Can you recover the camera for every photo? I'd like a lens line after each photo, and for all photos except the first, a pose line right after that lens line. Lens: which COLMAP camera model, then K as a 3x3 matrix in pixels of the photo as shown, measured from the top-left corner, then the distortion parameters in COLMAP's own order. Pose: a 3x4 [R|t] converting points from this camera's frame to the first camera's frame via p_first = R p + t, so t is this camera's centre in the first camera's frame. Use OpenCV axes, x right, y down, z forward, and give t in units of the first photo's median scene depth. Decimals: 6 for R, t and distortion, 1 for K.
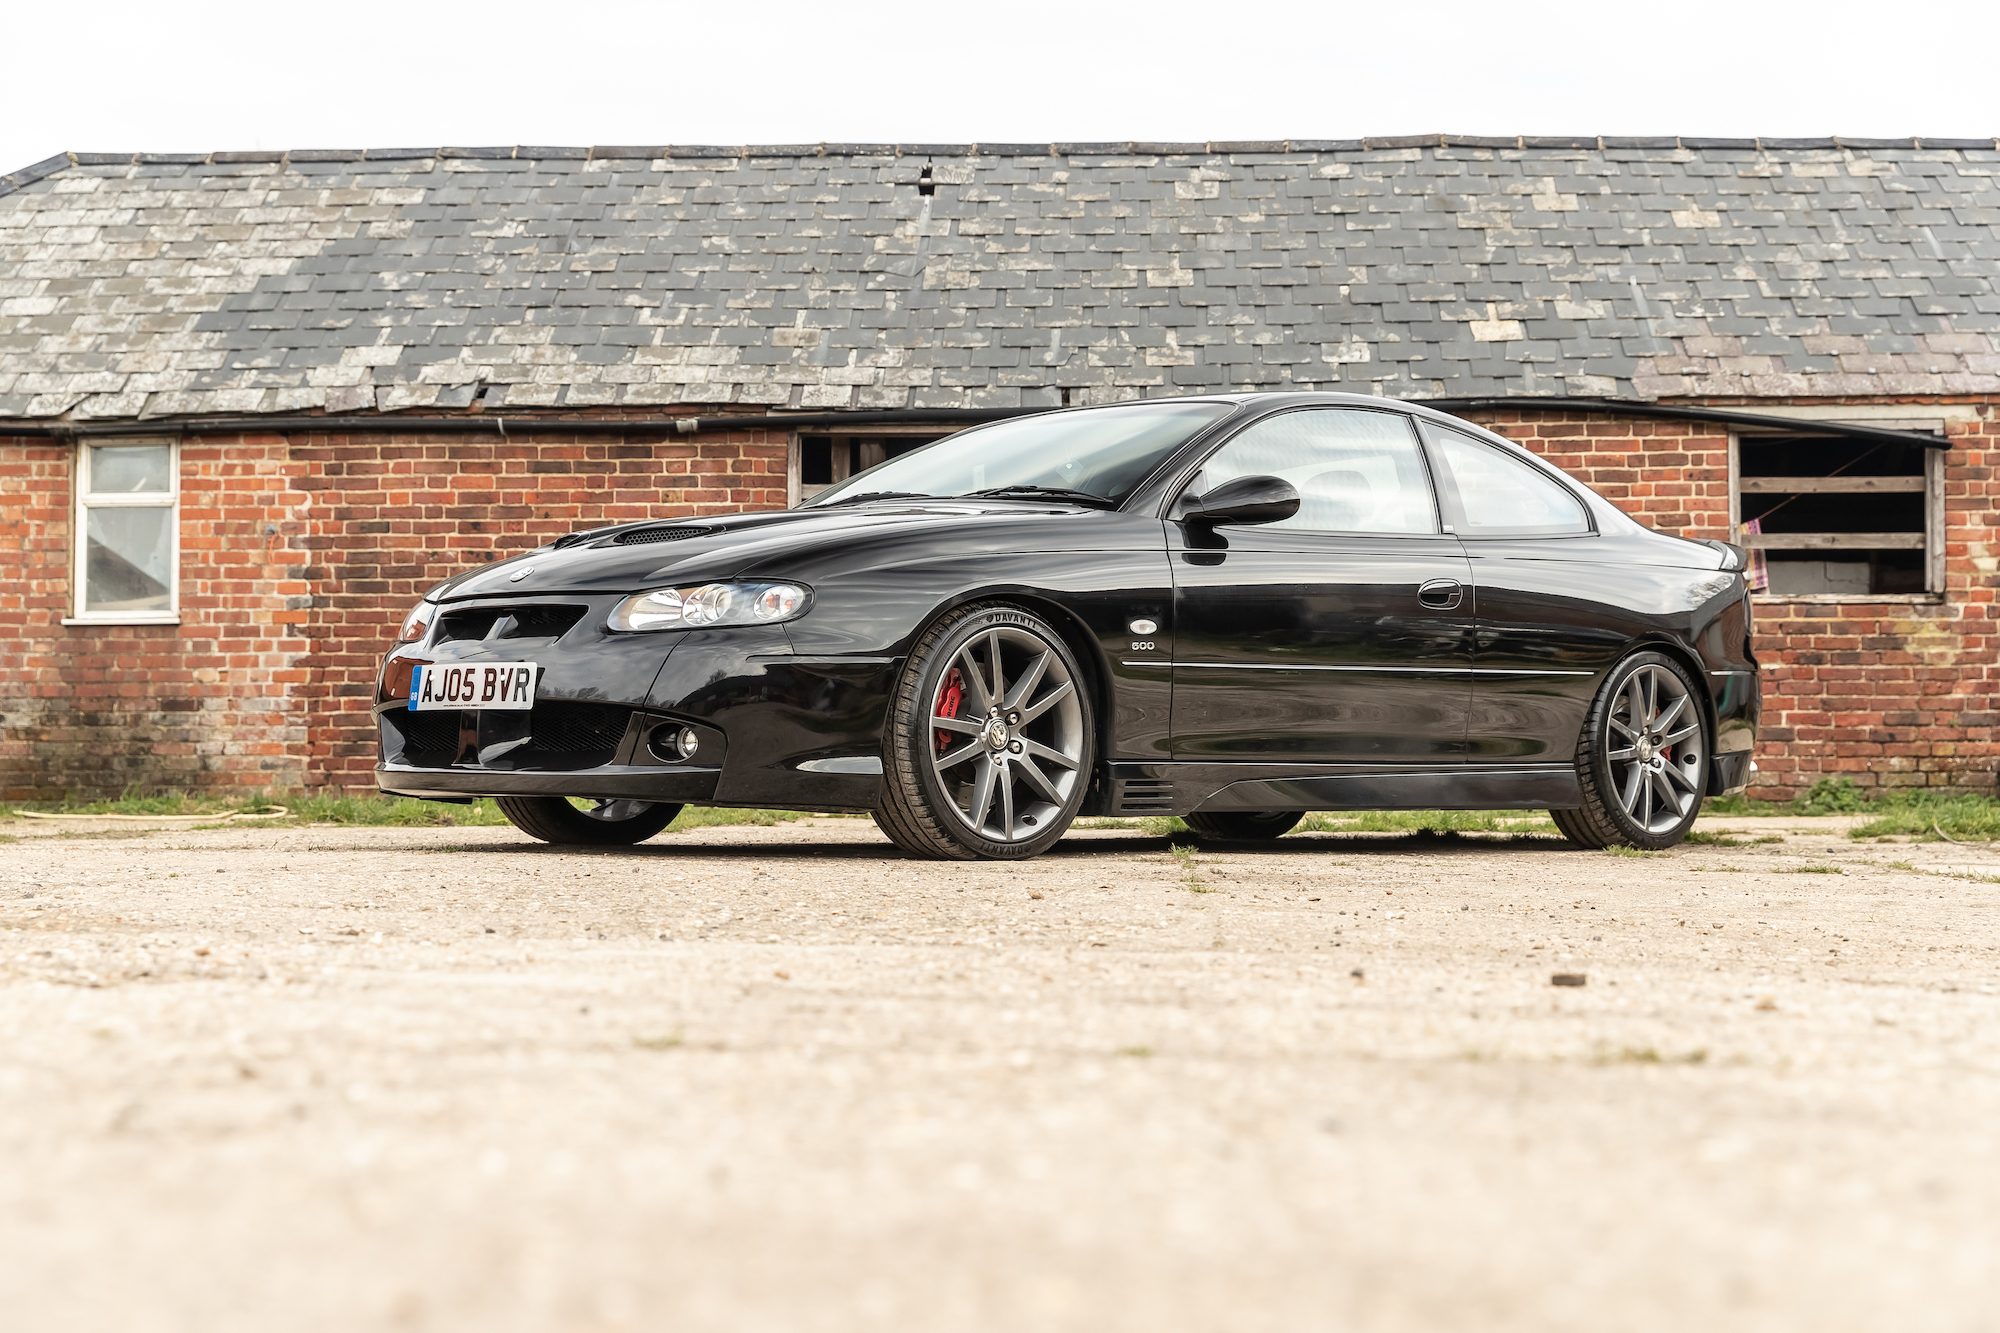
lens RADIAL K [[3173.8, 0, 970.8], [0, 3173.8, 635.8], [0, 0, 1]] dist [0.015917, 0.000000]
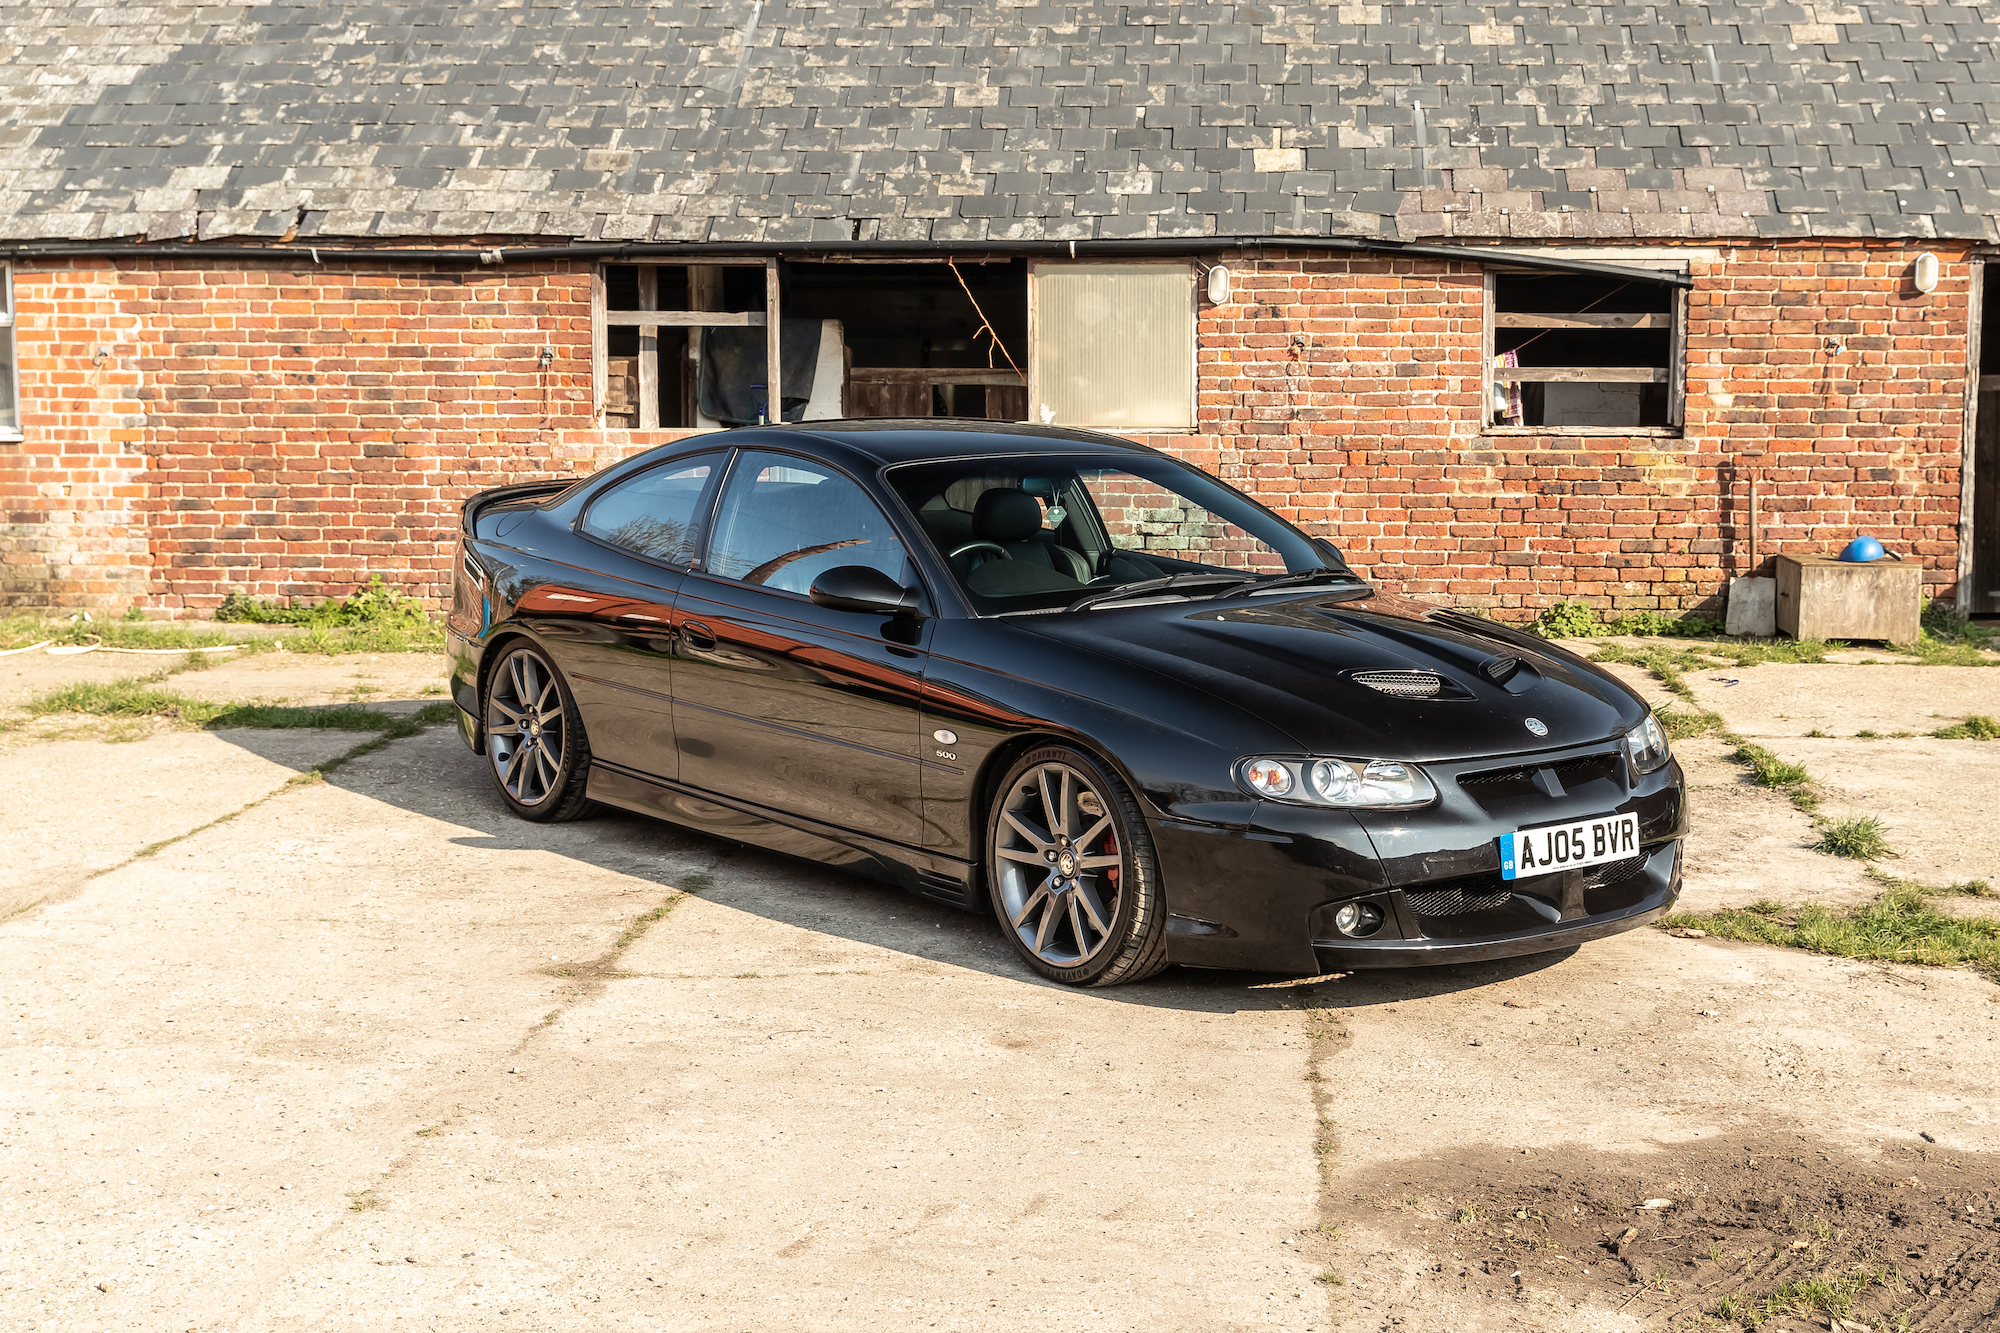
lens RADIAL K [[2911.8, 0, 1116.0], [0, 2911.8, 678.9], [0, 0, 1]] dist [0.017541, 0.000000]
pose [[0.999980, 0.004597, -0.004389, 0.119449], [-0.003768, 0.984897, 0.173099, -0.095157], [0.005119, -0.173079, 0.984895, 0.031534]]
